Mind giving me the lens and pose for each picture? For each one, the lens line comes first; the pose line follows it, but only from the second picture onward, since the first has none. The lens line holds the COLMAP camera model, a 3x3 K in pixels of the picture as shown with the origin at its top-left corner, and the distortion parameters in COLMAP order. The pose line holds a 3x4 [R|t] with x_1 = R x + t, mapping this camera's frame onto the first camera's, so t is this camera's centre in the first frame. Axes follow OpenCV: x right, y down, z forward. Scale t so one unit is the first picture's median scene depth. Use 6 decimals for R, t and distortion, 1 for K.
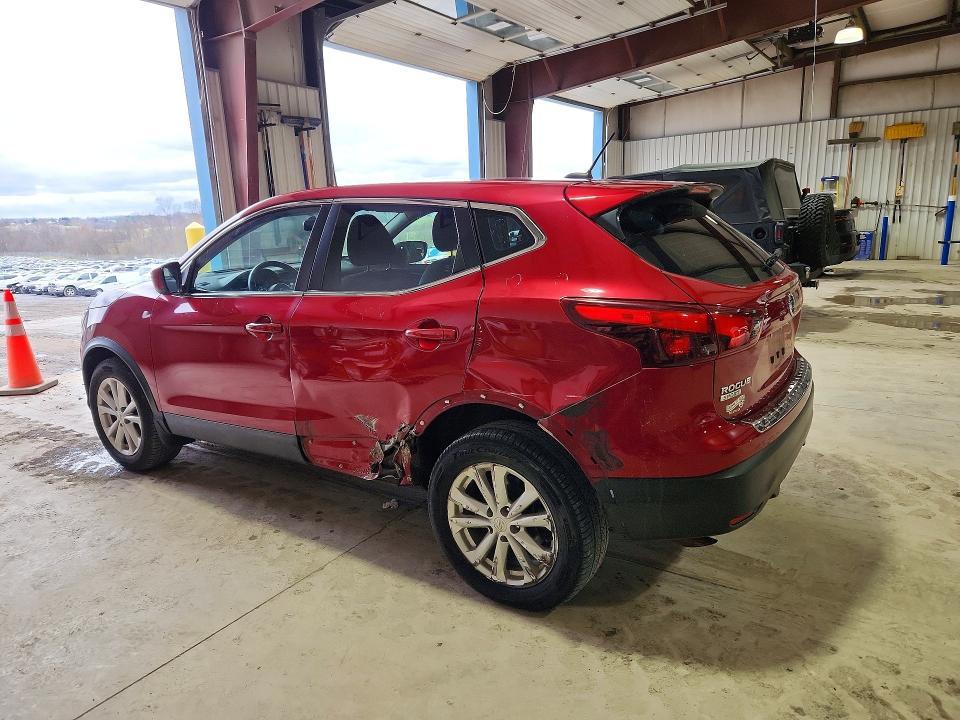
lens RADIAL K [[667.8, 0, 480.0], [0, 667.8, 360.0], [0, 0, 1]] dist [0.072779, -0.070510]
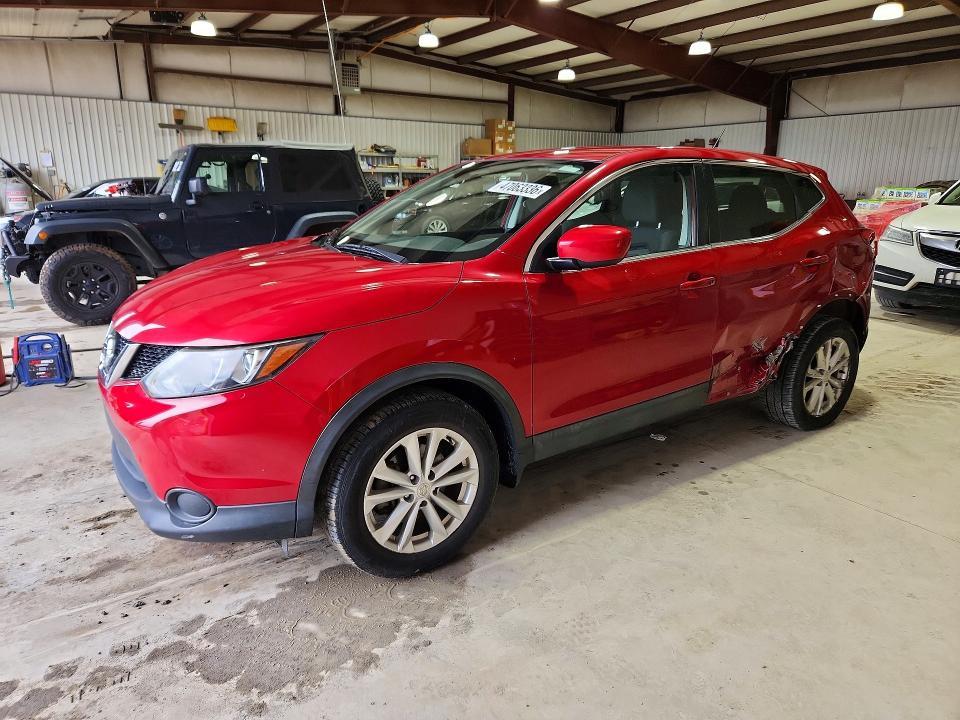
lens RADIAL K [[602.3, 0, 479.1], [0, 602.3, 384.4], [0, 0, 1]] dist [0.024224, -0.001325]
pose [[0.371207, -0.258888, 0.891730, -0.756917], [0.179227, 0.962264, 0.204757, -0.097022], [-0.911089, 0.083815, 0.403599, 0.544315]]
